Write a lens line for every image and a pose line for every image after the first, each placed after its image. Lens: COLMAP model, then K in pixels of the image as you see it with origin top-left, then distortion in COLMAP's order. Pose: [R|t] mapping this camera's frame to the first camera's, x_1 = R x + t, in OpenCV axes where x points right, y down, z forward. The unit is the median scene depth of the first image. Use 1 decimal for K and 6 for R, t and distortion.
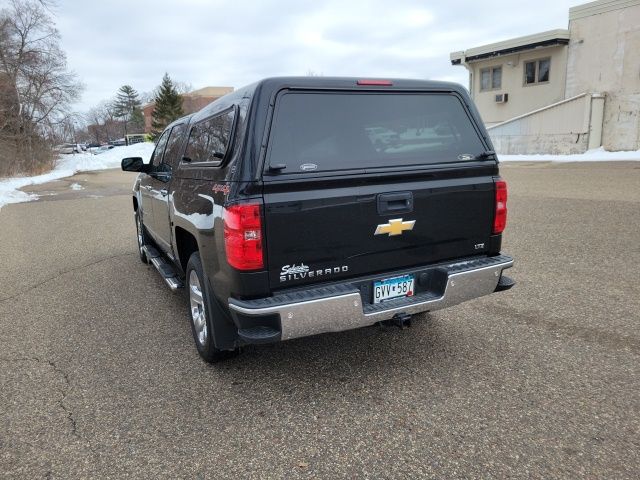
lens RADIAL K [[479.3, 0, 325.7], [0, 479.3, 234.1], [0, 0, 1]] dist [0.057990, -0.040611]
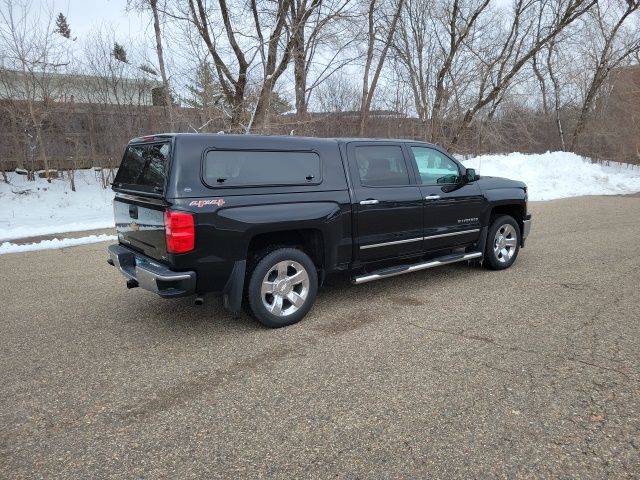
lens RADIAL K [[478.5, 0, 324.1], [0, 478.5, 227.7], [0, 0, 1]] dist [0.058770, -0.041068]
pose [[0.183998, 0.178771, -0.966533, 1.369724], [-0.160340, 0.975609, 0.149926, -0.266654], [0.969761, 0.127388, 0.208174, 0.944071]]
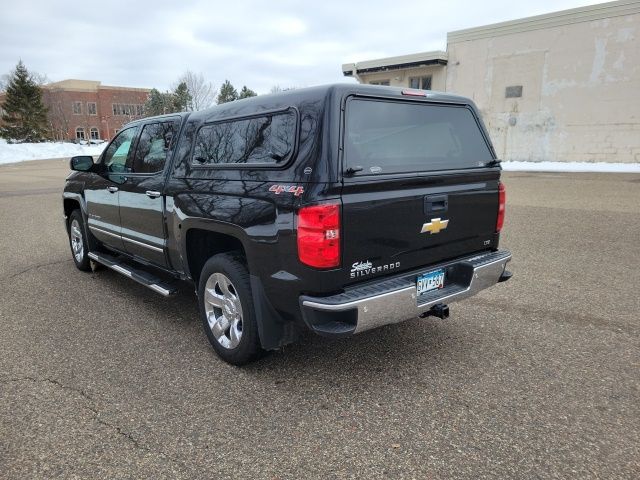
lens RADIAL K [[479.3, 0, 324.8], [0, 479.3, 236.3], [0, 0, 1]] dist [0.057990, -0.040611]
pose [[0.968824, -0.015105, 0.247289, -0.273641], [0.016454, 0.999859, -0.003390, 0.006520], [-0.247203, 0.007353, 0.968936, -0.004115]]
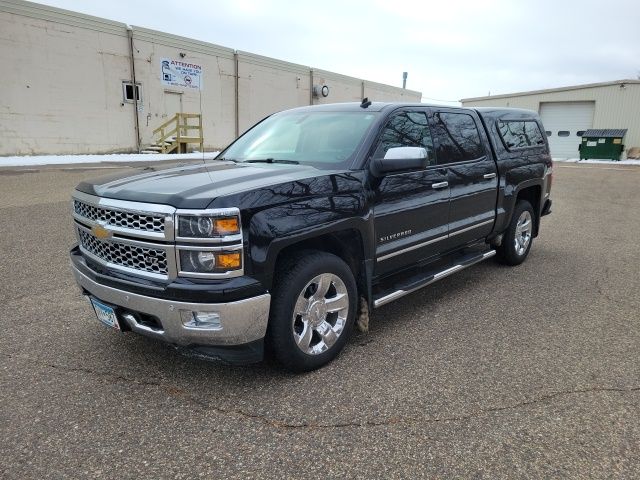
lens RADIAL K [[479.3, 0, 325.3], [0, 479.3, 238.2], [0, 0, 1]] dist [0.057990, -0.040611]
pose [[-0.372071, -0.148538, 0.916242, -1.401421], [0.180178, 0.956779, 0.228277, -0.306473], [-0.910549, 0.250022, -0.329227, 1.970081]]
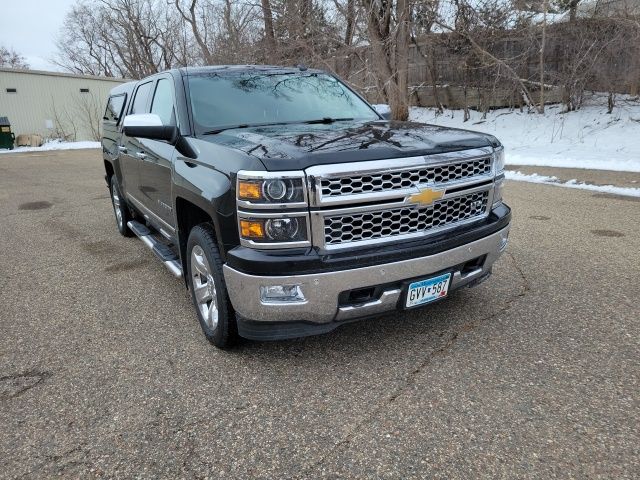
lens RADIAL K [[479.3, 0, 326.0], [0, 479.3, 242.3], [0, 0, 1]] dist [0.057990, -0.040611]
pose [[-0.993253, 0.105612, -0.047901, -0.372059], [0.075065, 0.900365, 0.428612, -0.442843], [0.088394, 0.422124, -0.902218, 2.659111]]
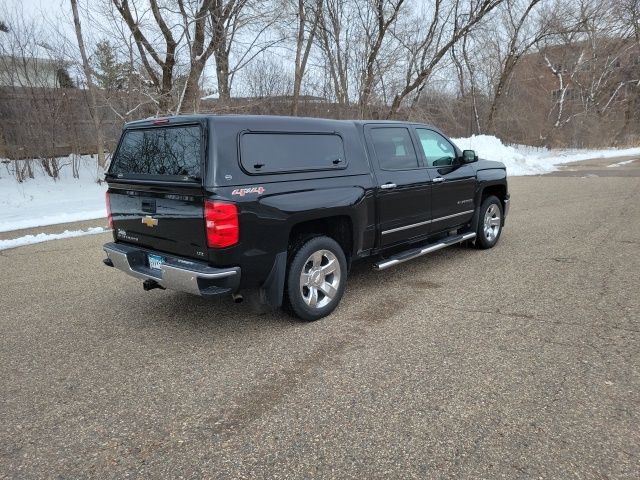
lens RADIAL K [[479.3, 0, 323.8], [0, 479.3, 238.6], [0, 0, 1]] dist [0.057990, -0.040611]
pose [[0.357821, 0.210926, -0.909656, 1.242543], [-0.143633, 0.974994, 0.169577, -0.212554], [0.922677, 0.069978, 0.379169, 0.685917]]
